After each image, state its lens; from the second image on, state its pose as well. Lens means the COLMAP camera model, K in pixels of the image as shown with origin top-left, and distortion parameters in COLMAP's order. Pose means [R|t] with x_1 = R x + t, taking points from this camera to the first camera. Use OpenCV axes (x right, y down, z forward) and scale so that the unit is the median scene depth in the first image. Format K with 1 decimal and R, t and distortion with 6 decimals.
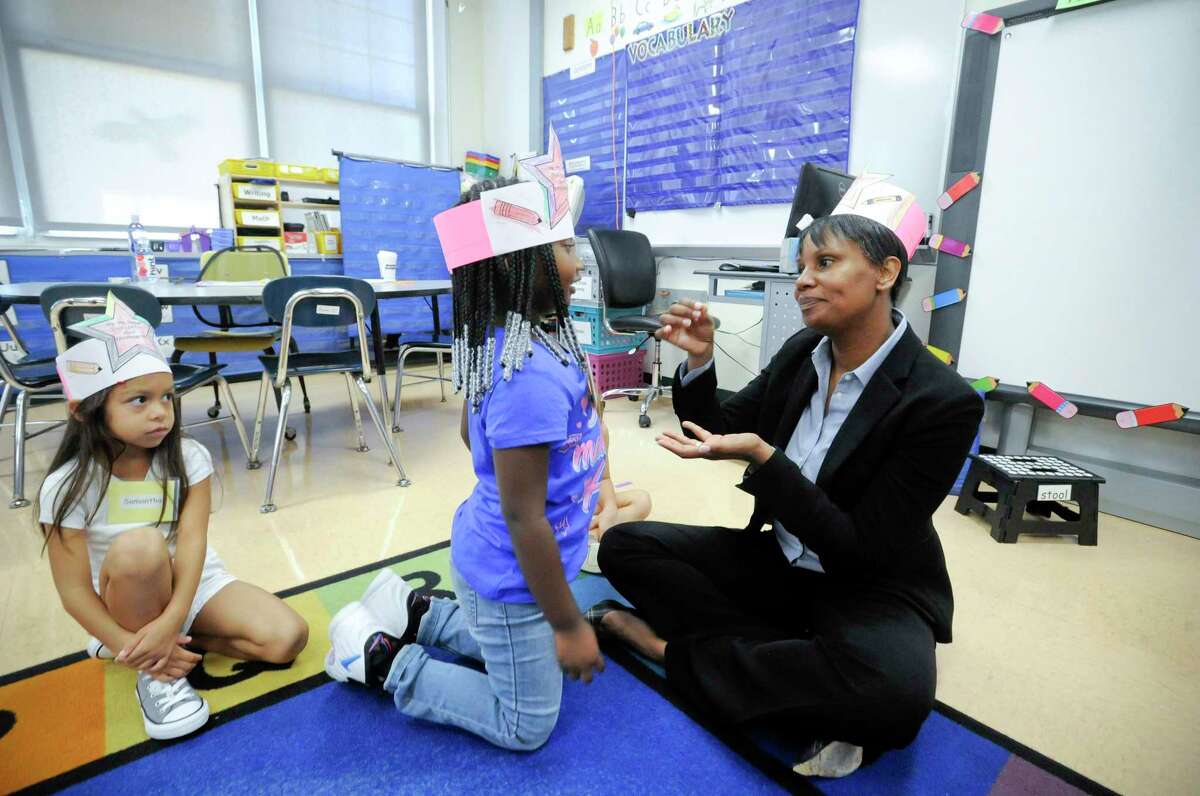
lens RADIAL K [[604.3, 0, 600.0], [0, 604.3, 398.0], [0, 0, 1]] dist [-0.030000, 0.000957]
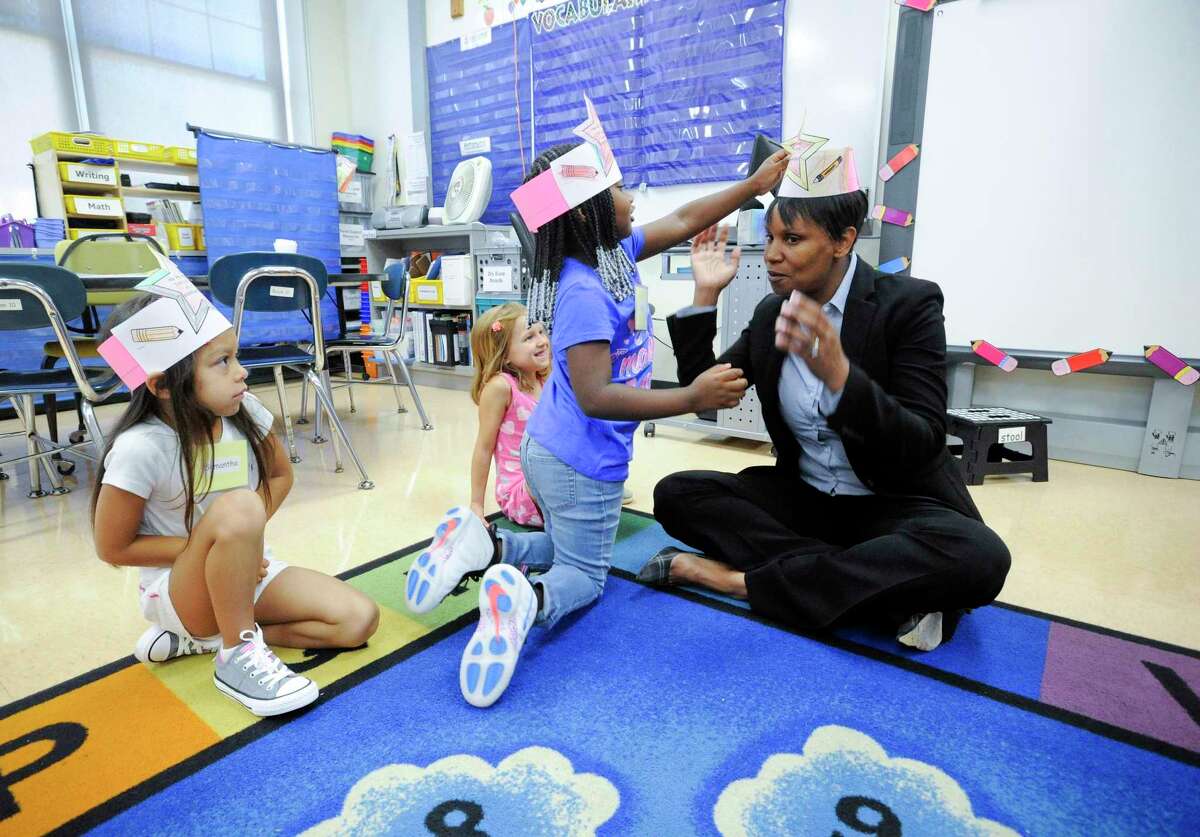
lens RADIAL K [[670.0, 0, 600.0], [0, 670.0, 418.5], [0, 0, 1]] dist [-0.018524, 0.003411]
pose [[0.980357, -0.067954, 0.185155, -0.093993], [0.066932, 0.997688, 0.011775, 0.030268], [-0.185527, 0.000849, 0.982639, -0.028582]]
